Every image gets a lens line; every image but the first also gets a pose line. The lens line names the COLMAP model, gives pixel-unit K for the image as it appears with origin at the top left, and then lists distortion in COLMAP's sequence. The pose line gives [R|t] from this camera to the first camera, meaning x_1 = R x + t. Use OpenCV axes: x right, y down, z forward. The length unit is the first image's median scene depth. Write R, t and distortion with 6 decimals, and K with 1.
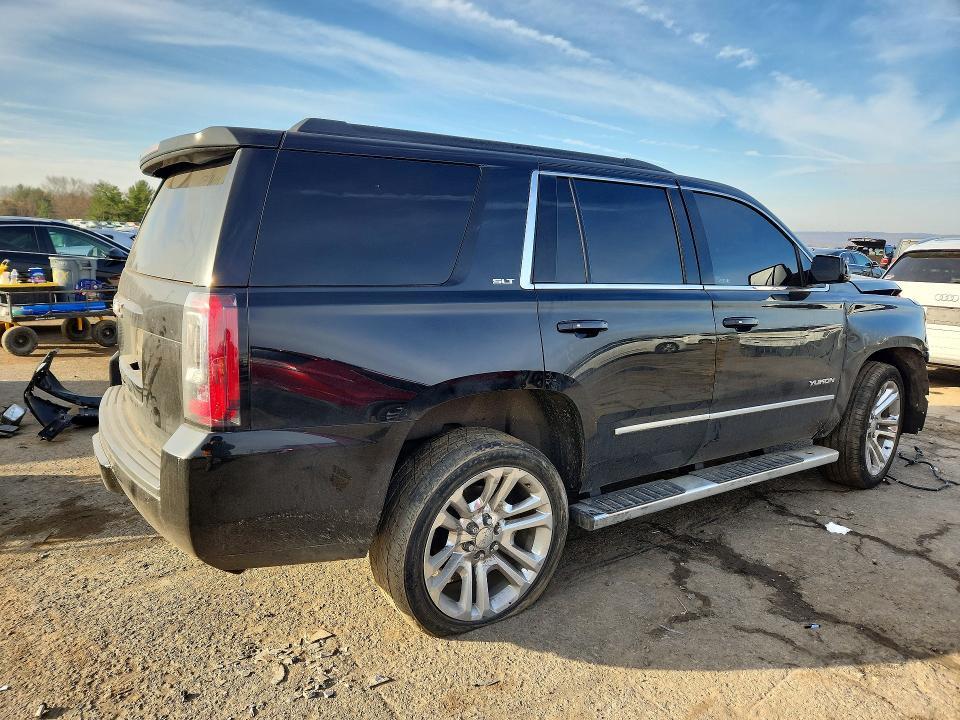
lens RADIAL K [[670.9, 0, 477.6], [0, 670.9, 362.8], [0, 0, 1]] dist [-0.008026, -0.003490]
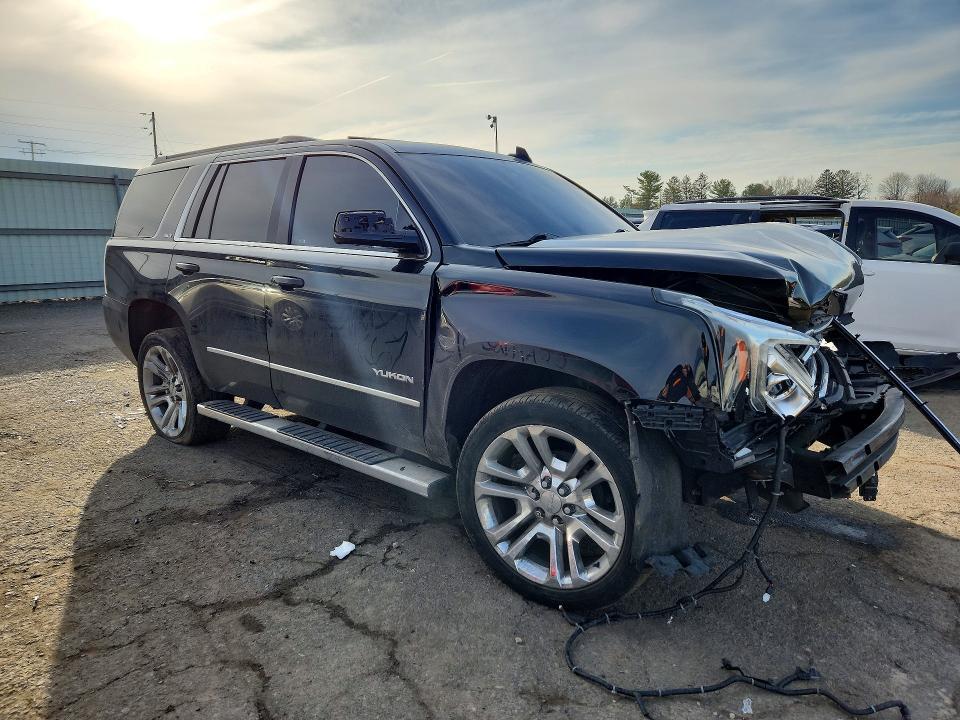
lens RADIAL K [[670.9, 0, 477.5], [0, 670.9, 357.6], [0, 0, 1]] dist [-0.008026, -0.003490]
pose [[0.262608, 0.148740, -0.953370, 1.396827], [-0.166719, 0.980181, 0.107000, -0.100570], [0.950390, 0.130846, 0.282201, 0.949265]]
